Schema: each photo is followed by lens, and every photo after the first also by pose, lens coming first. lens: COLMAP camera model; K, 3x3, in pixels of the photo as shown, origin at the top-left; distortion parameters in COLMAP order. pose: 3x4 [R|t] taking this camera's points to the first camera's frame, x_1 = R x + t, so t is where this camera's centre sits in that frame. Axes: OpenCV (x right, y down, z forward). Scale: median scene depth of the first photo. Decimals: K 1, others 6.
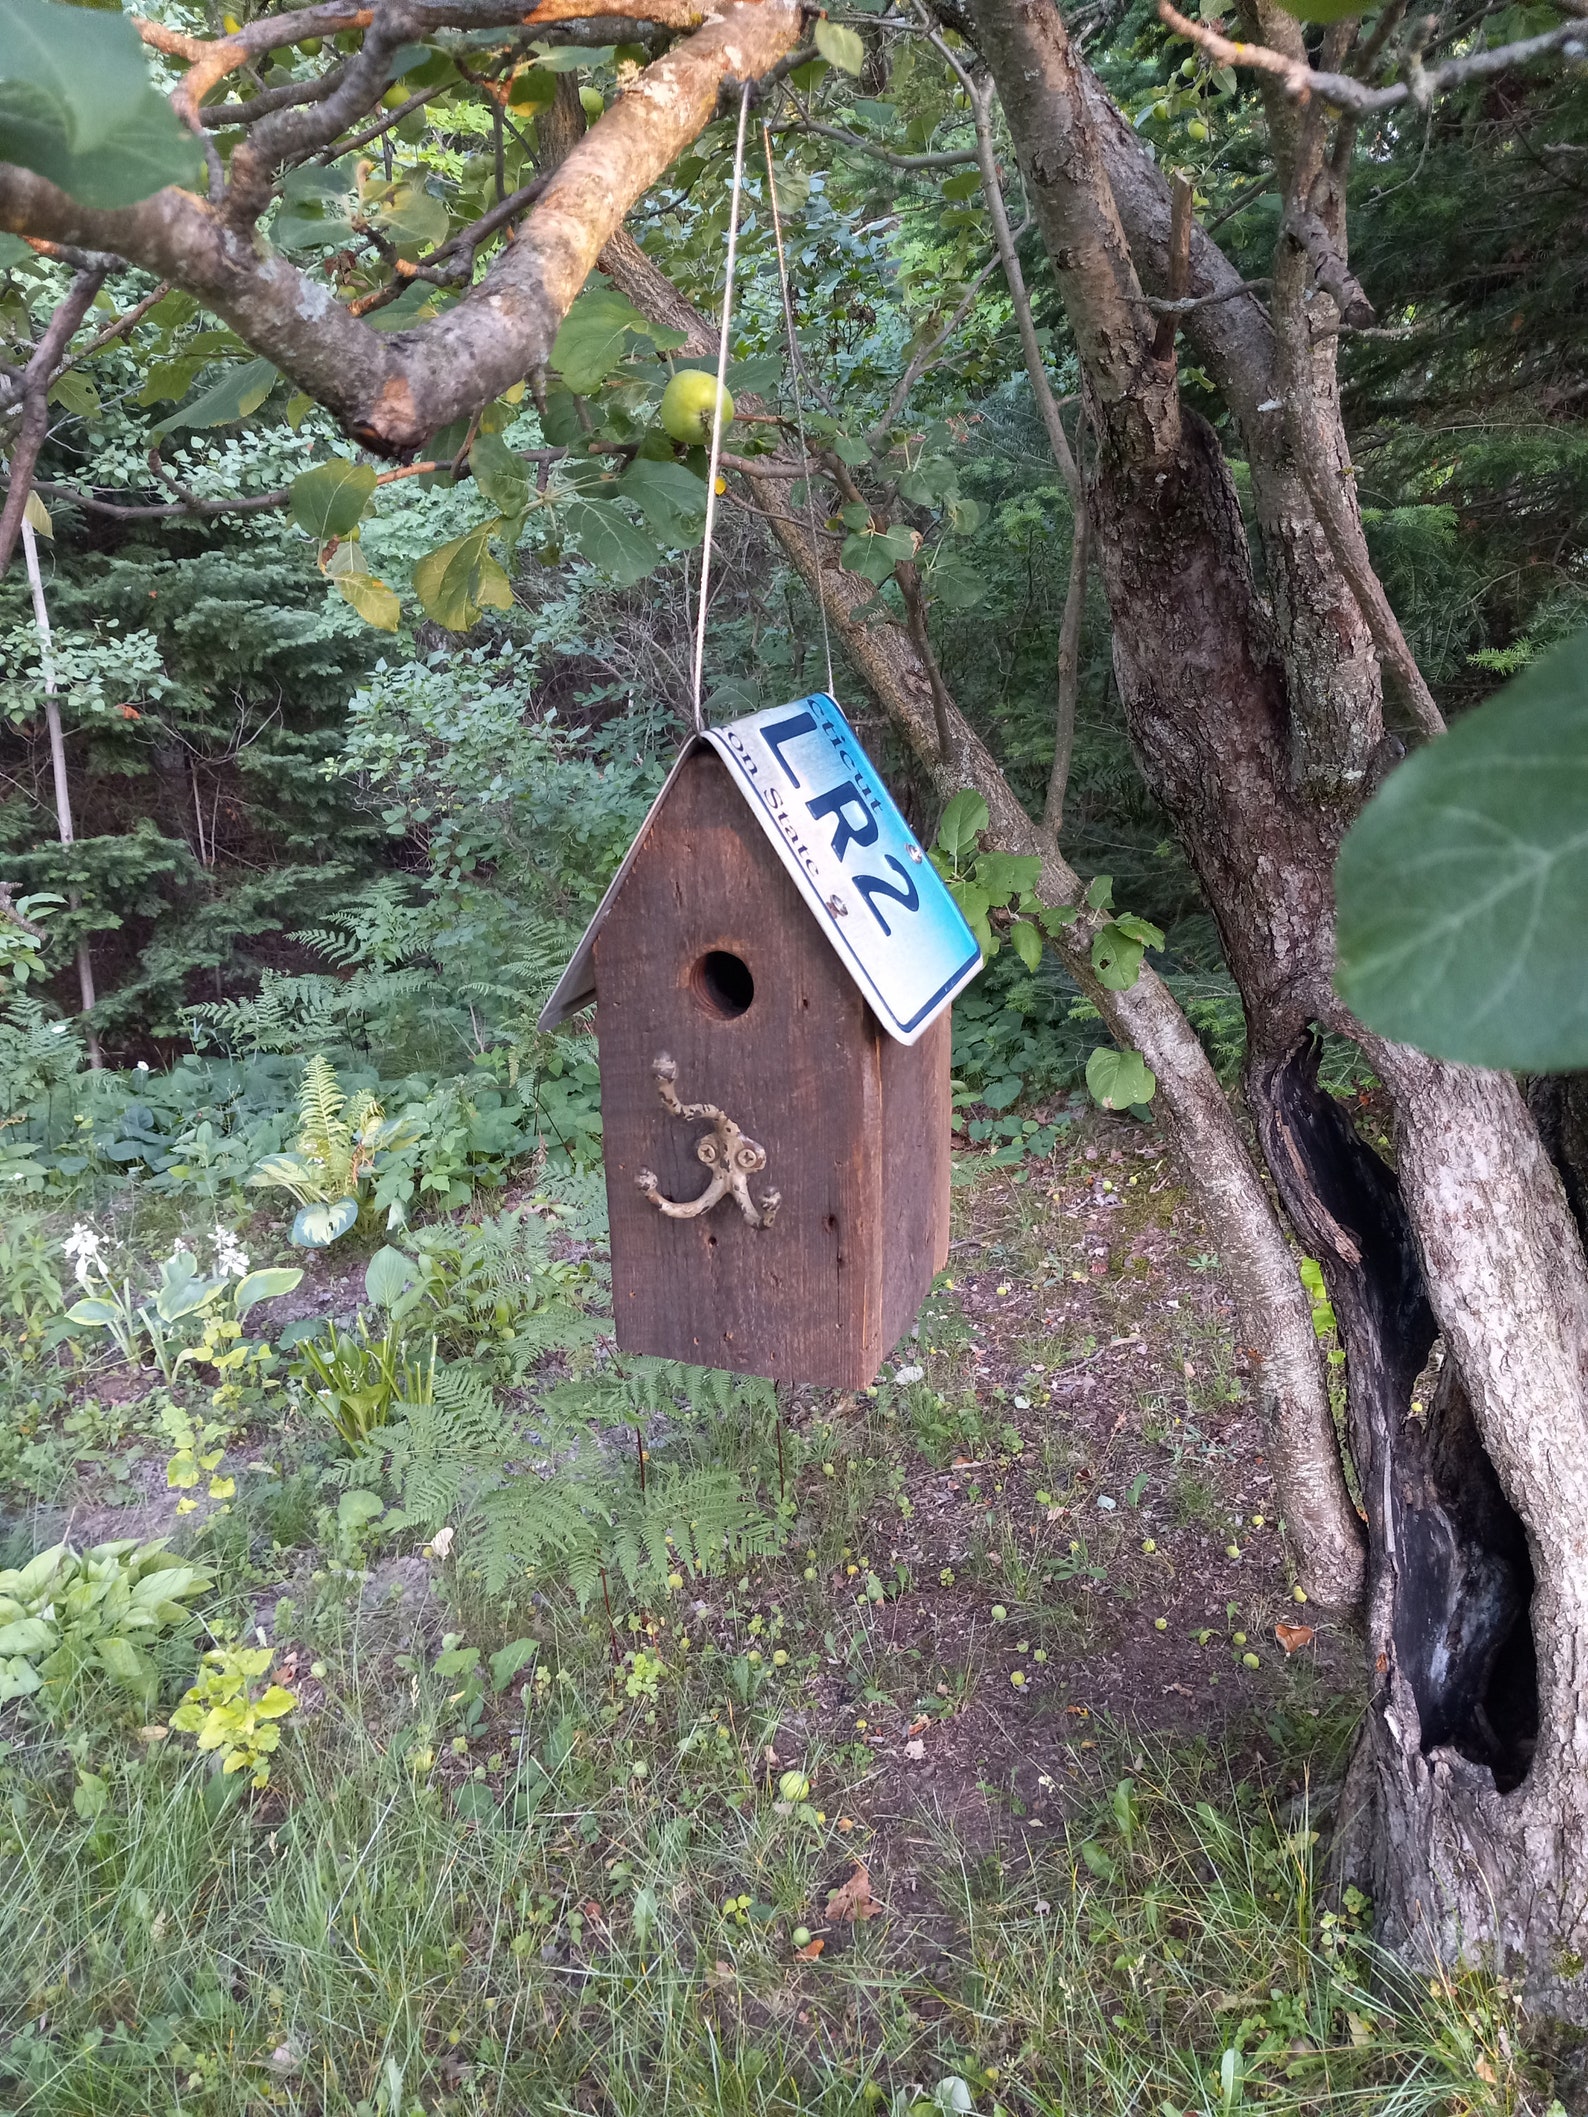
lens RADIAL K [[1626.9, 0, 783.3], [0, 1626.9, 1011.7], [0, 0, 1]] dist [0.086333, -0.294948]
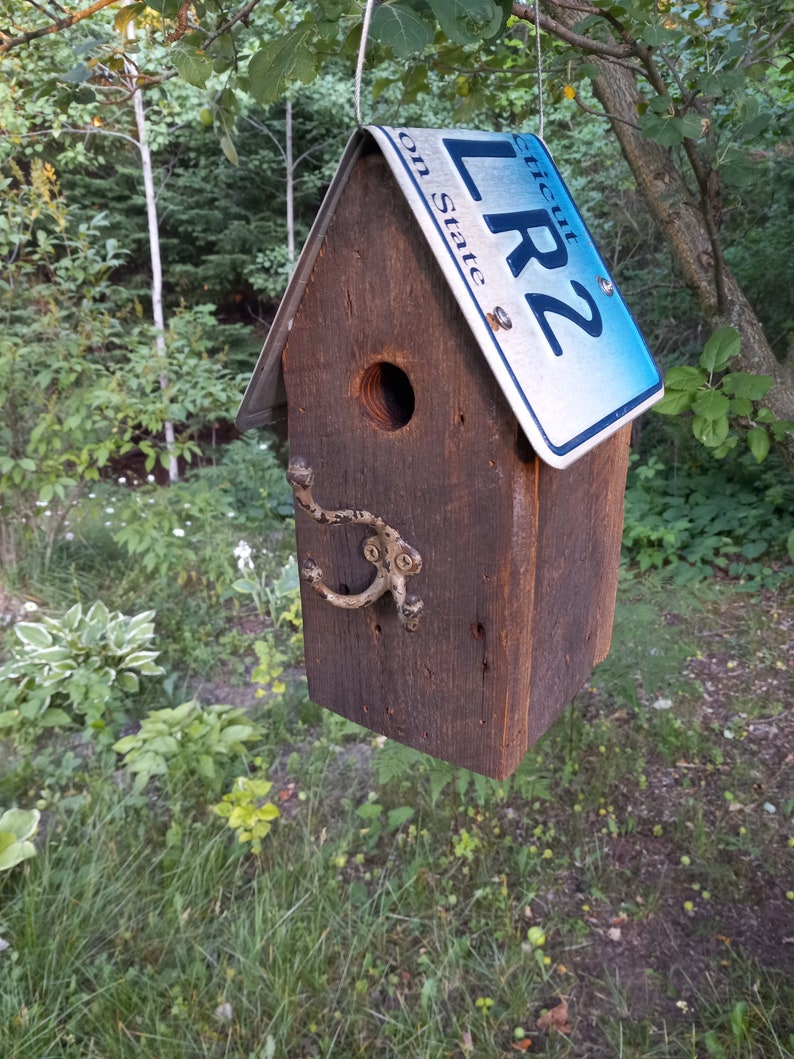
lens RADIAL K [[820.8, 0, 397.0], [0, 820.8, 529.5], [0, 0, 1]] dist [-0.064504, 0.059260]
pose [[0.946705, 0.150187, -0.284944, 0.035778], [-0.130151, 0.987571, 0.088110, 0.005174], [0.294635, -0.046329, 0.954486, 0.143394]]
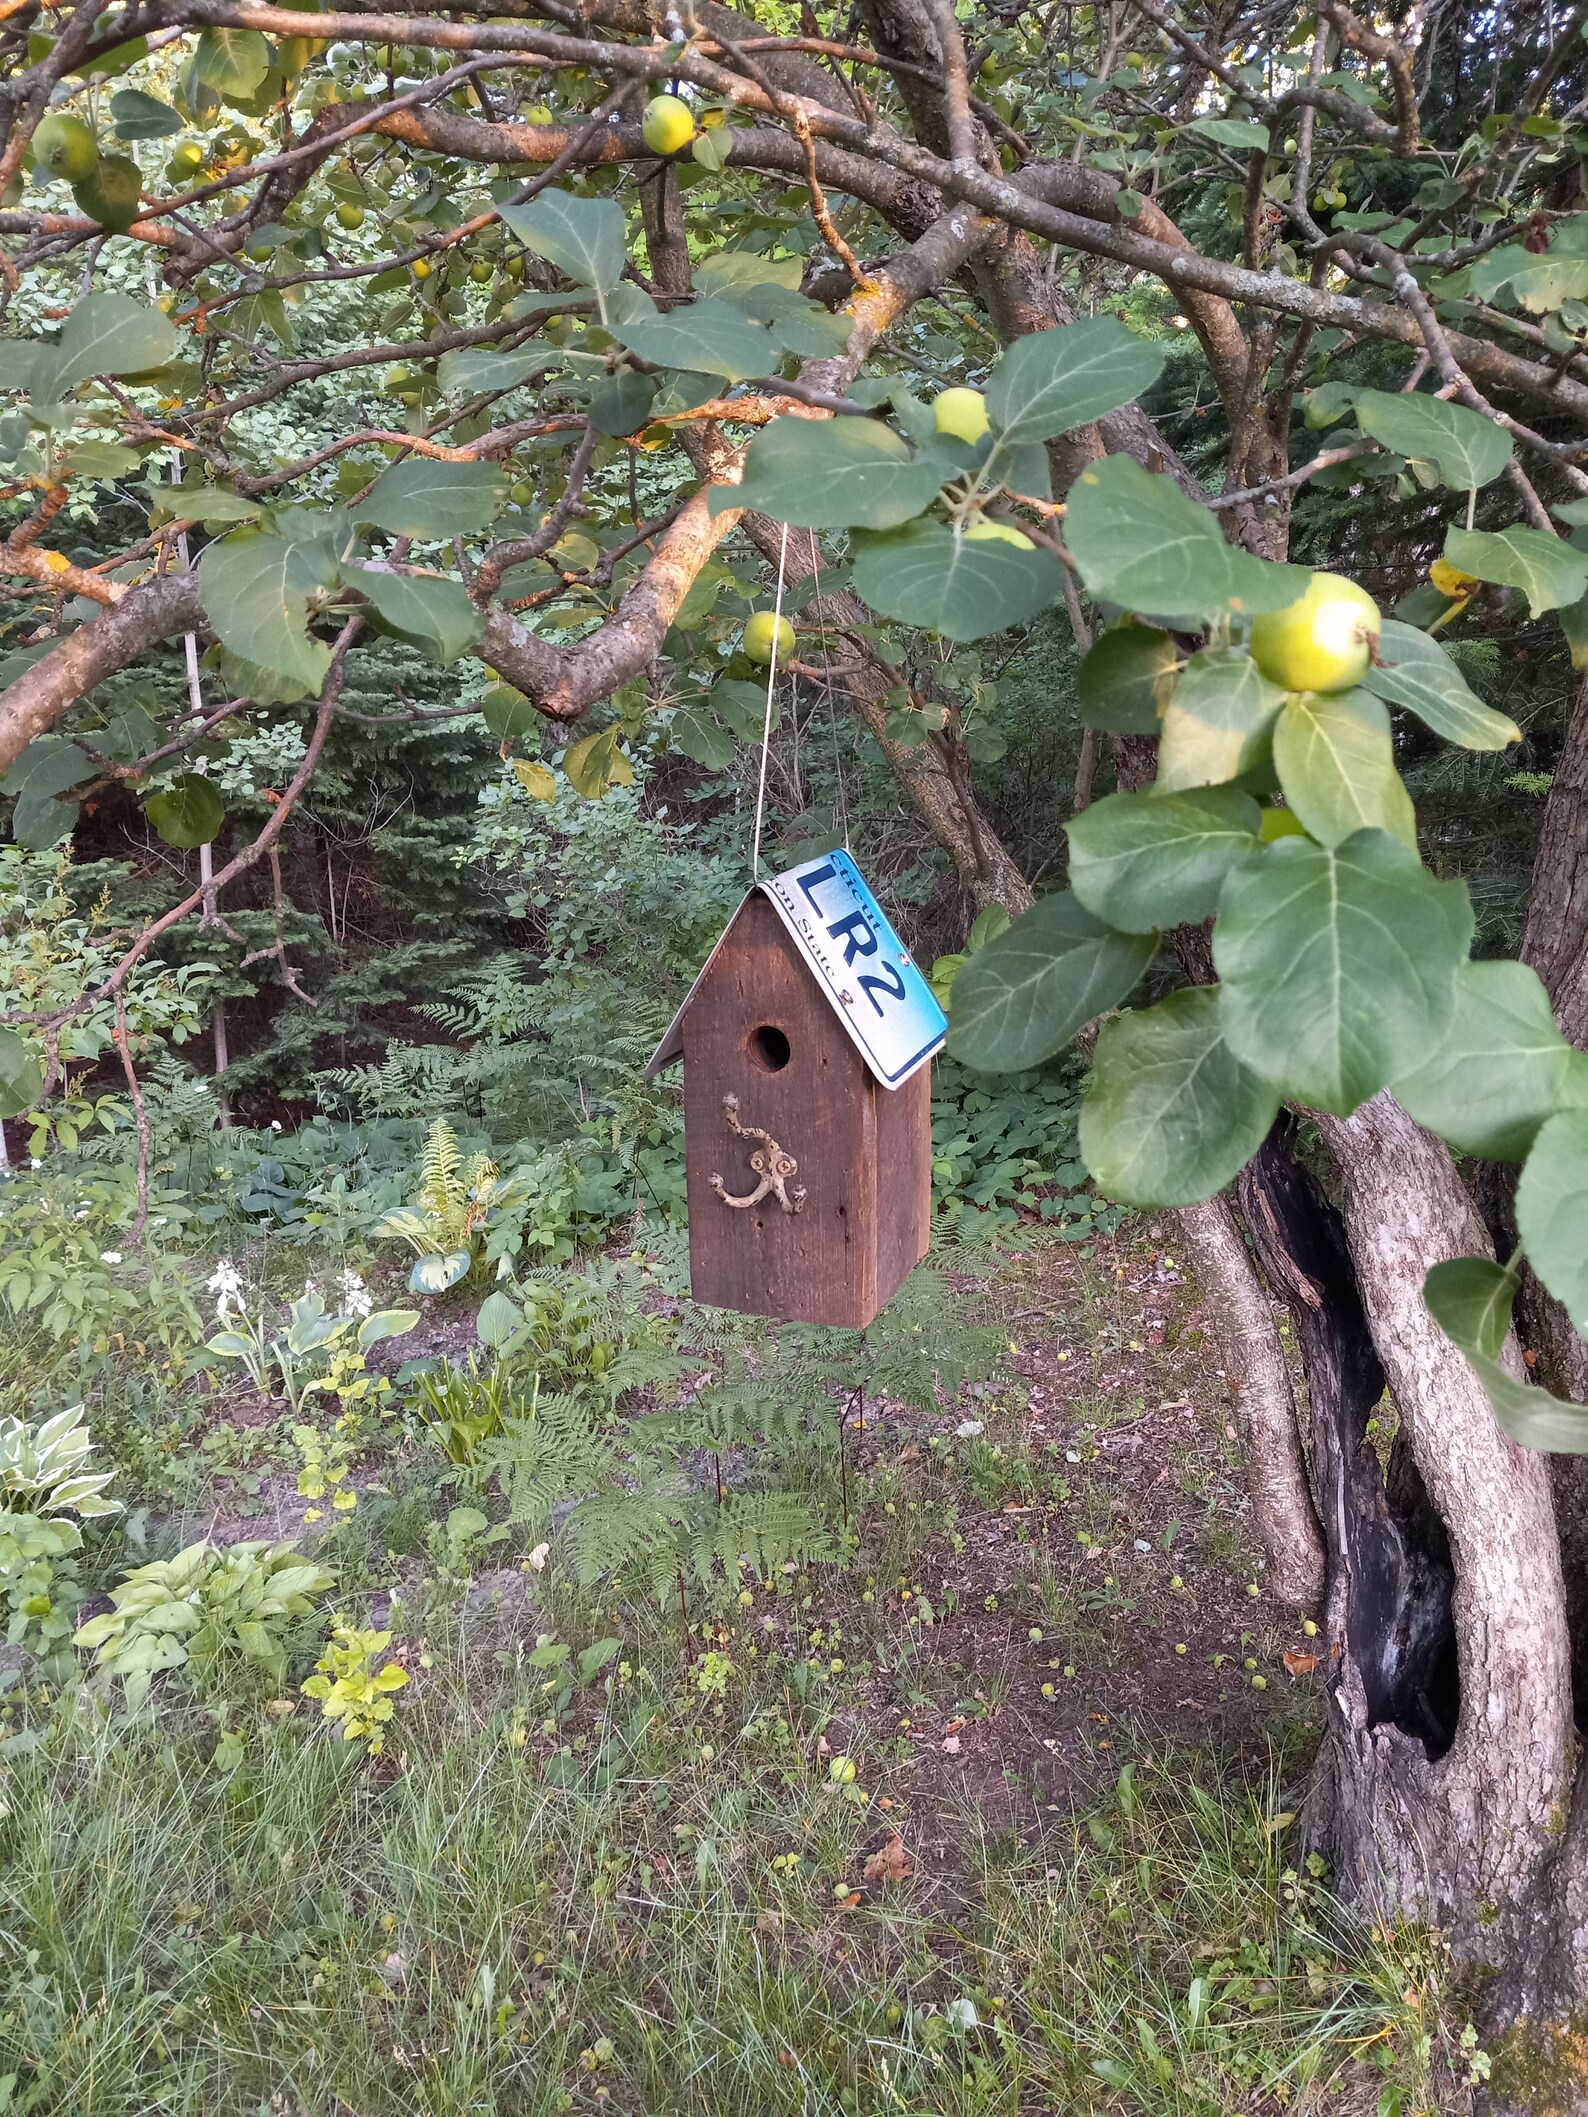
lens RADIAL K [[1631.4, 0, 800.4], [0, 1631.4, 986.0], [0, 0, 1]] dist [0.069250, -0.311401]
pose [[0.998246, 0.025082, -0.053634, 0.019356], [-0.028591, 0.997430, -0.065694, 0.005886], [0.051848, 0.067112, 0.996397, -0.128341]]
